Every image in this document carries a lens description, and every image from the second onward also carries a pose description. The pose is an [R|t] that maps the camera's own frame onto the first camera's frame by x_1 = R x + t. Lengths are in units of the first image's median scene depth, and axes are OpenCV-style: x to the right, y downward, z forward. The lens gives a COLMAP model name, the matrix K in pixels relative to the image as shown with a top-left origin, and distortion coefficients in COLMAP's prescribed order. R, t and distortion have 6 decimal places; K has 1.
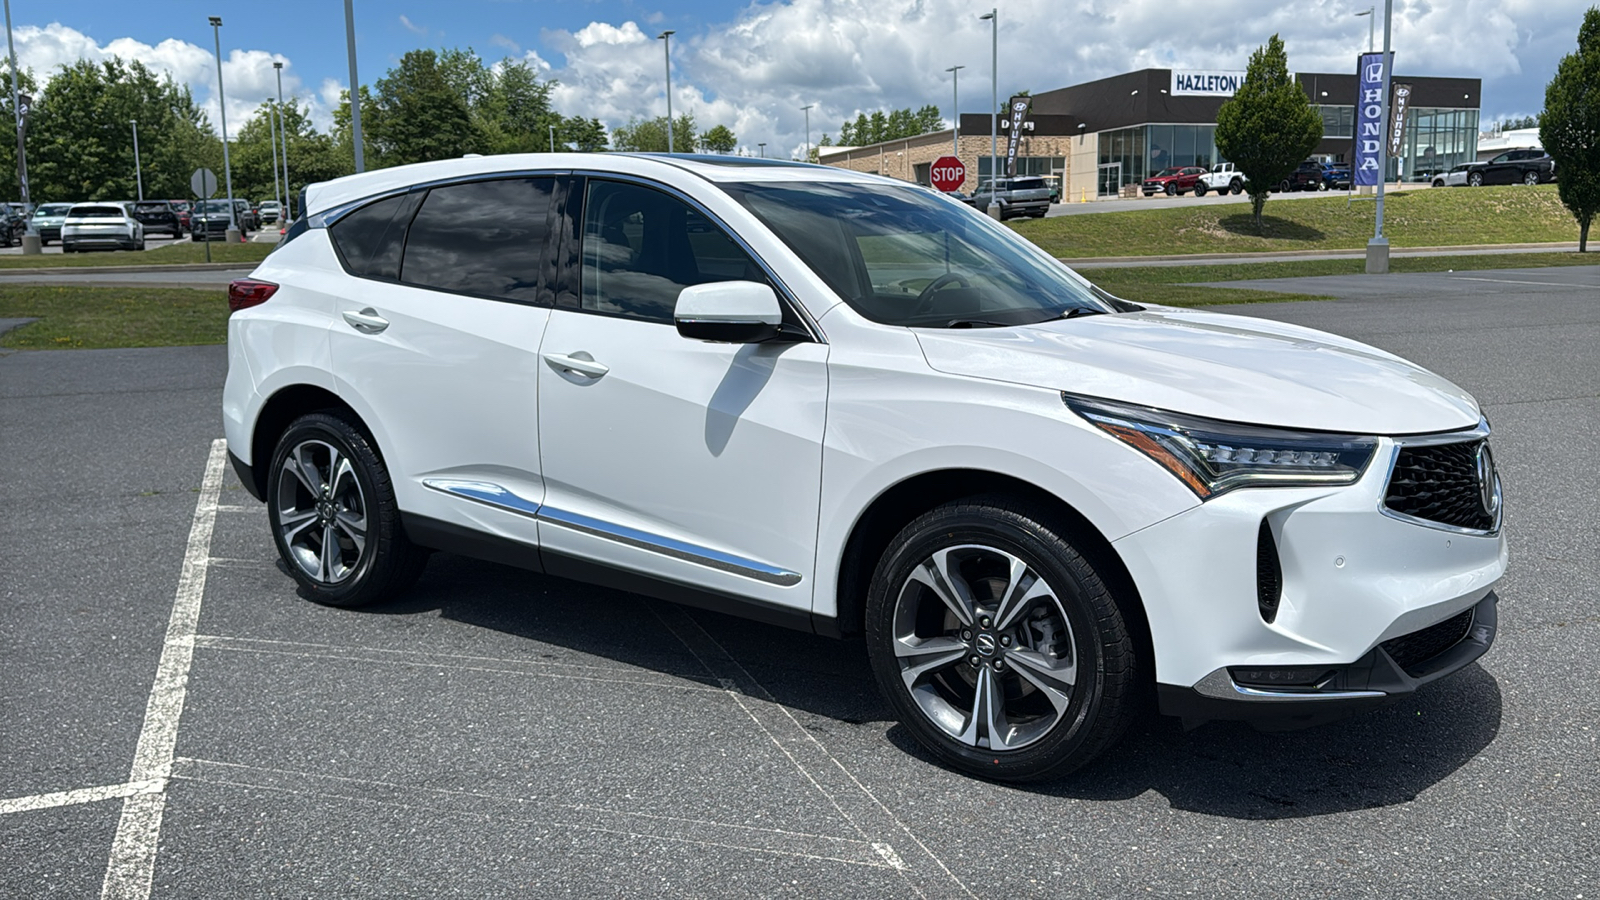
lens RADIAL K [[1362.2, 0, 826.6], [0, 1362.2, 449.3], [0, 0, 1]] dist [0.123075, -0.246131]
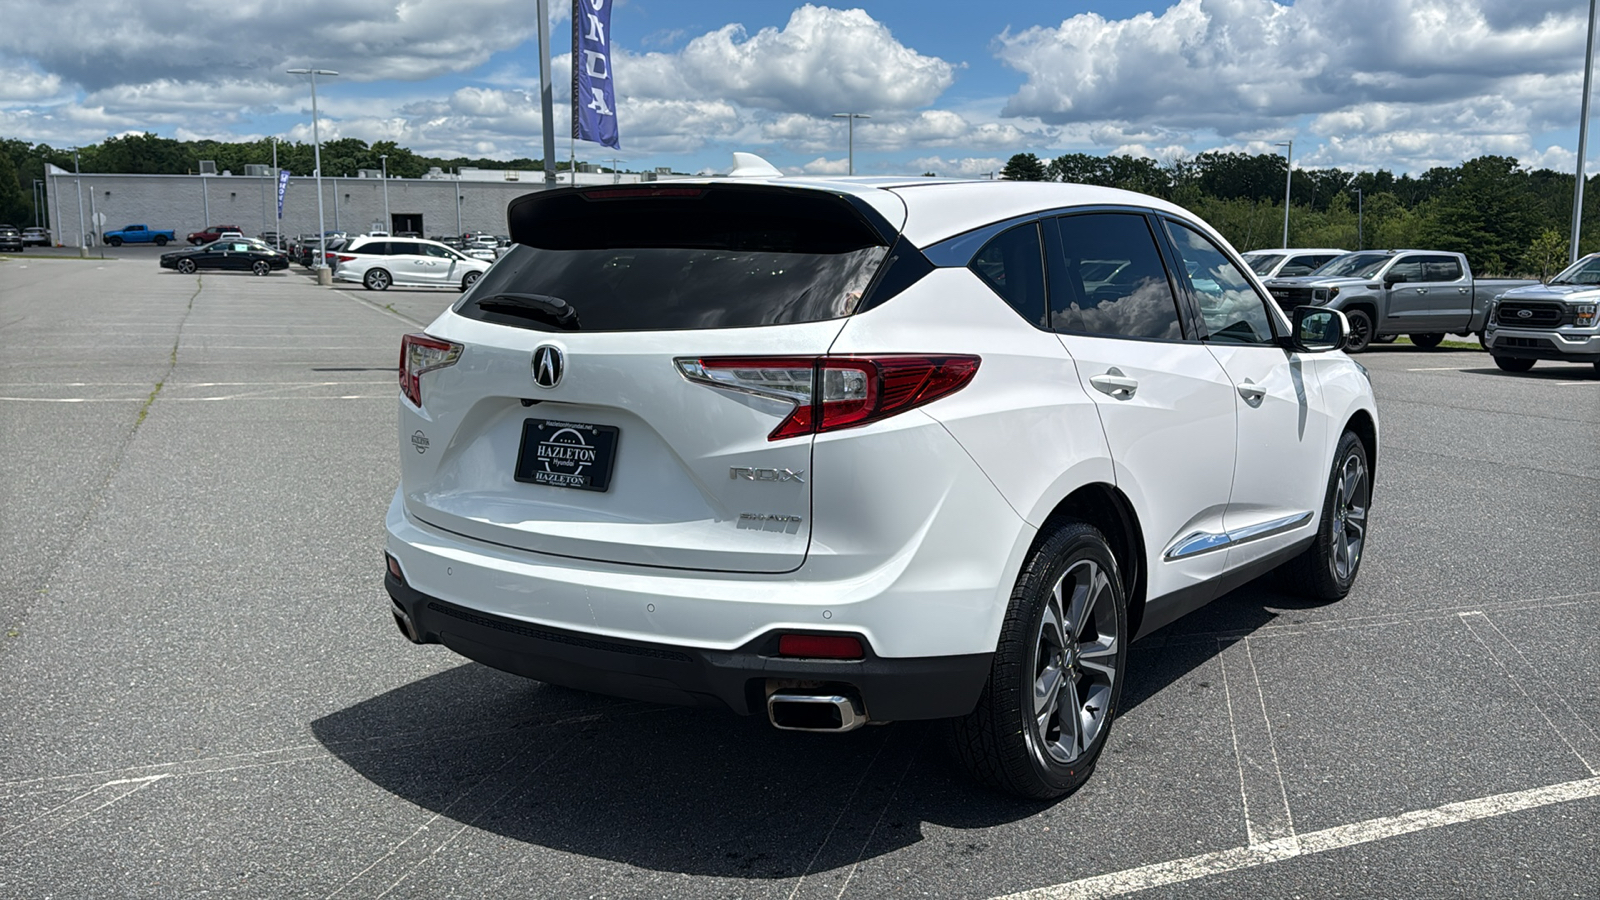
lens RADIAL K [[1358.0, 0, 819.9], [0, 1358.0, 473.4], [0, 0, 1]] dist [0.138774, -0.237791]
pose [[-0.035649, -0.143986, 0.988937, -0.111627], [0.147098, 0.978032, 0.147701, -0.018516], [-0.988479, 0.150736, -0.013686, 0.120253]]
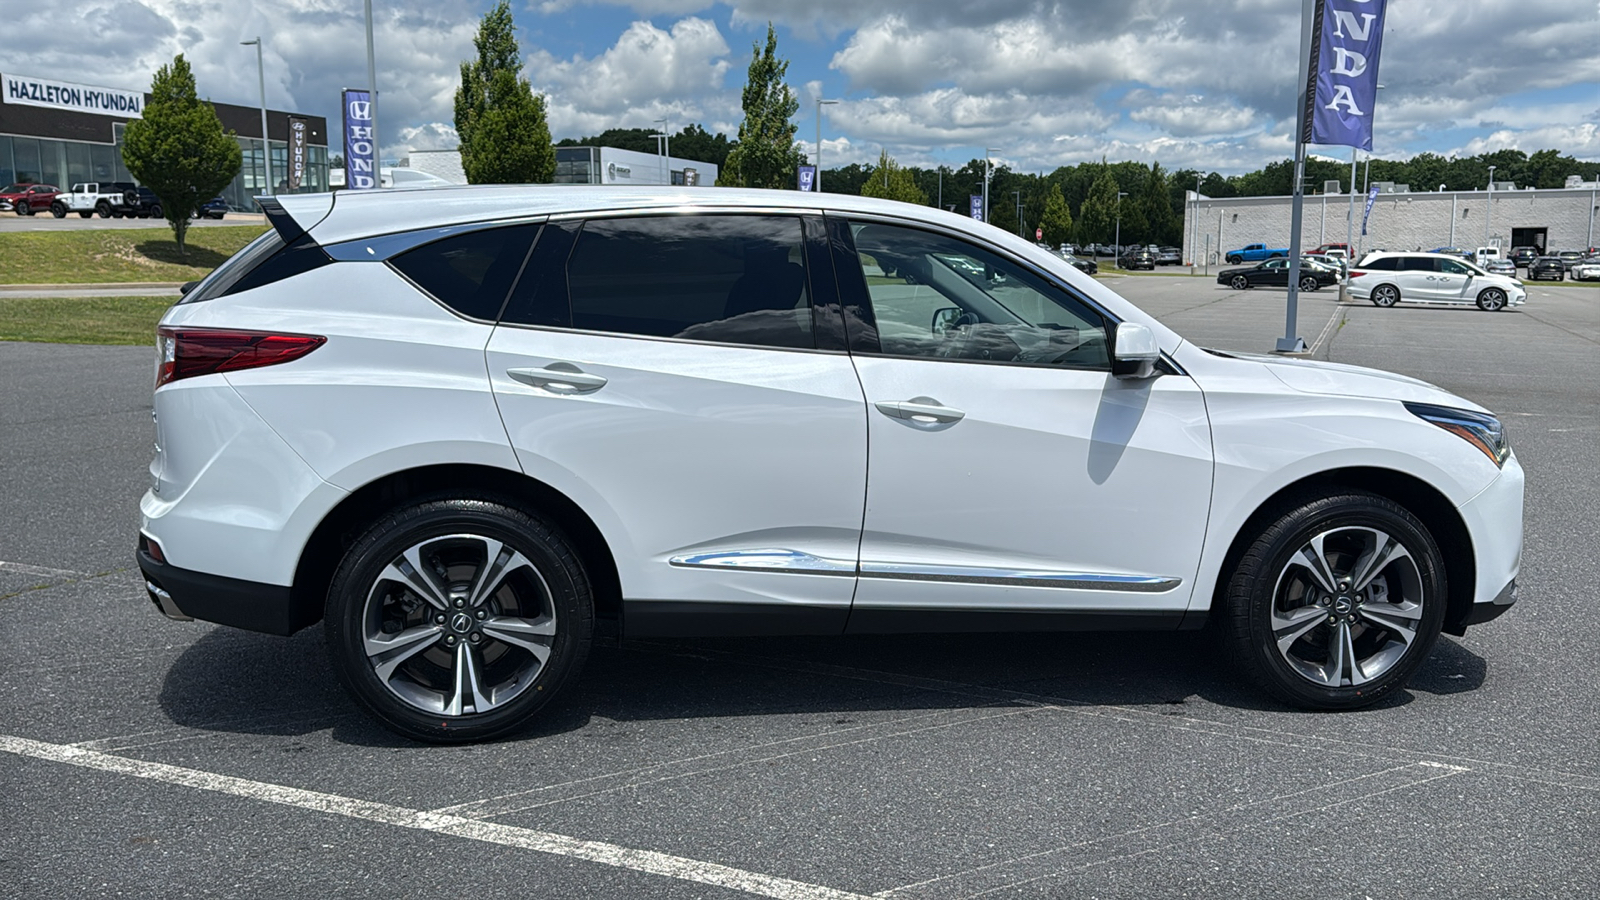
lens RADIAL K [[1358.0, 0, 819.9], [0, 1358.0, 473.4], [0, 0, 1]] dist [0.138774, -0.237791]
pose [[0.686228, -0.090645, 0.721716, -0.082850], [0.093653, 0.994957, 0.035916, -0.005174], [-0.721332, 0.042944, 0.691257, 0.033252]]
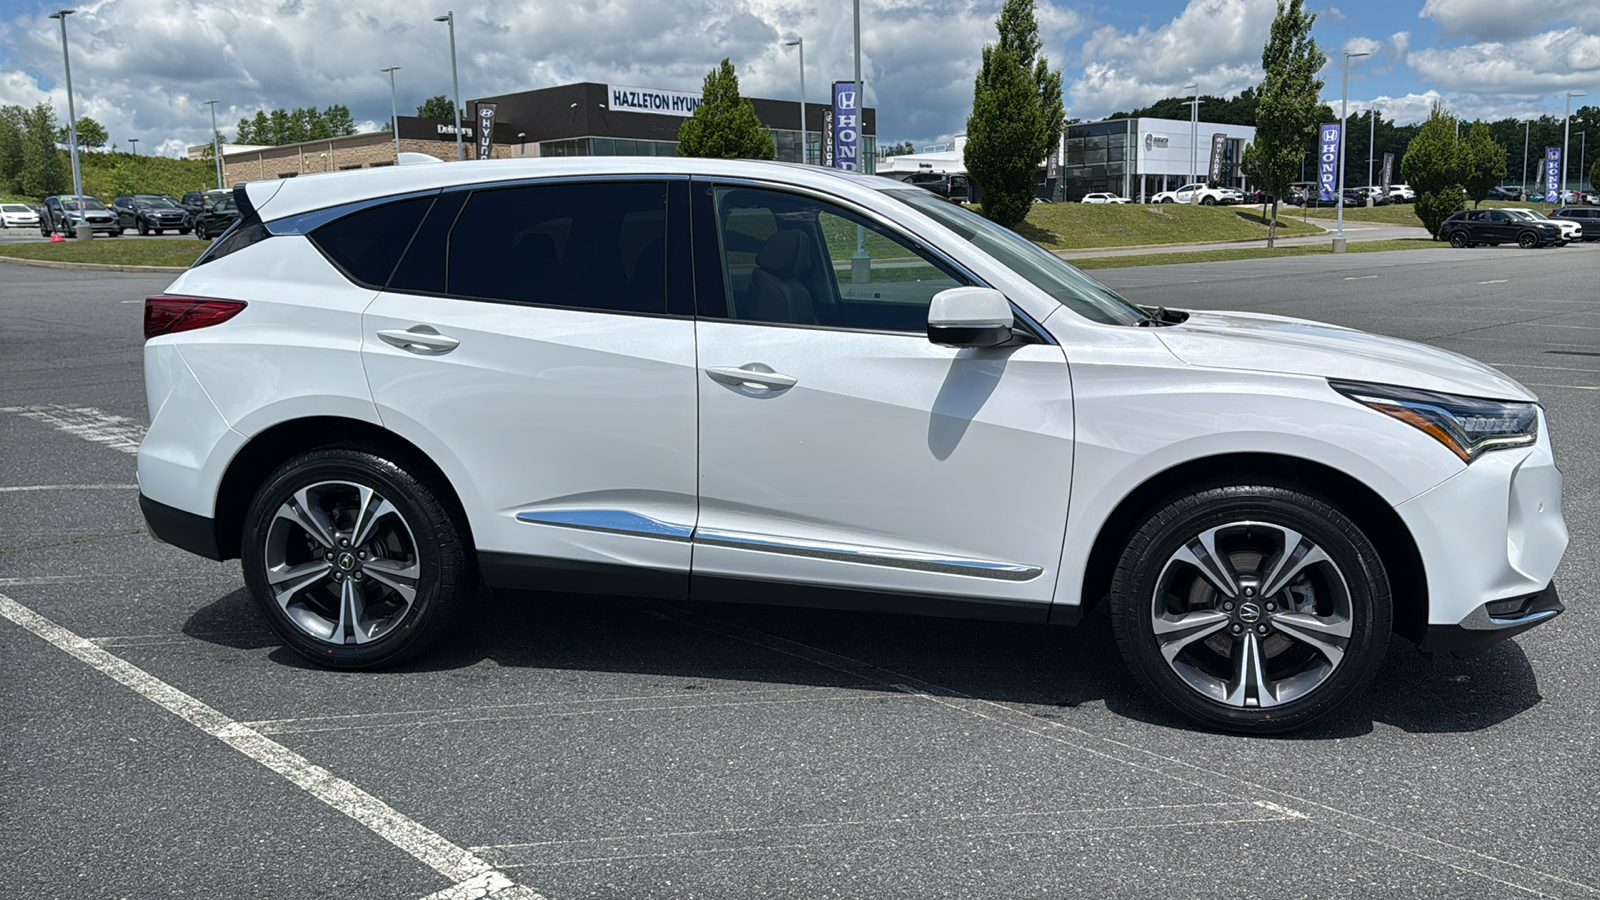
lens RADIAL K [[1351.1, 0, 839.9], [0, 1351.1, 449.9], [0, 0, 1]] dist [0.158699, -0.284614]
pose [[0.909226, -0.060756, 0.411845, -0.045865], [0.063299, 0.997967, 0.007477, -0.001216], [-0.411462, 0.019271, 0.911223, 0.009243]]
